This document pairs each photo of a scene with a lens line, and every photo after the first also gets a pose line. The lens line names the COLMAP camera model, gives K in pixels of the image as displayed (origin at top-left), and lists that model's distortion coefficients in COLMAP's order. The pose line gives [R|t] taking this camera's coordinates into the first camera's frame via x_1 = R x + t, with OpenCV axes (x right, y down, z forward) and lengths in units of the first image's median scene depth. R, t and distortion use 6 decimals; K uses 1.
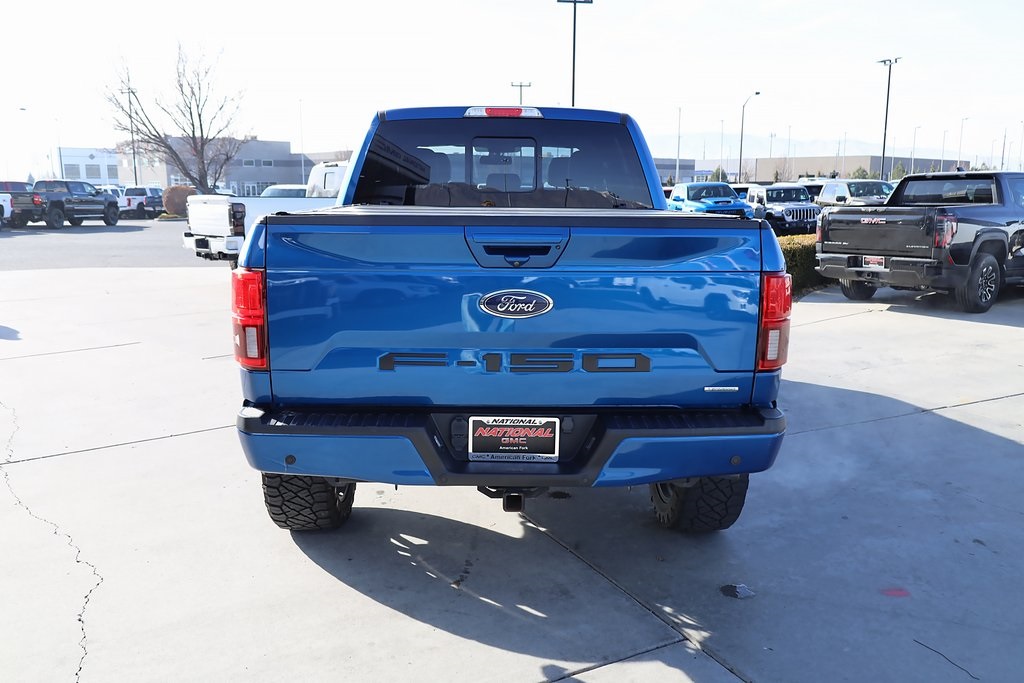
lens RADIAL K [[791.3, 0, 512.0], [0, 791.3, 341.5], [0, 0, 1]] dist [-0.001047, -0.003460]
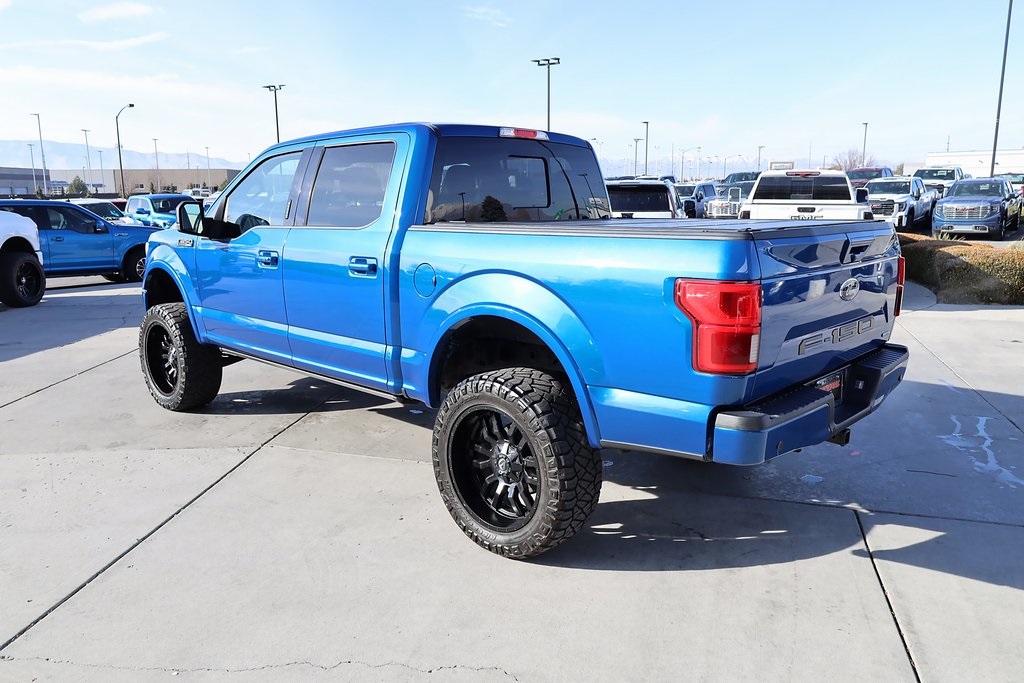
lens RADIAL K [[729.8, 0, 512.0], [0, 729.8, 341.5], [0, 0, 1]] dist [-0.006062, -0.000697]
pose [[0.711737, -0.142908, 0.687756, -0.756651], [0.141312, 0.988200, 0.059097, -0.069138], [-0.688086, 0.055127, 0.723532, 0.301040]]
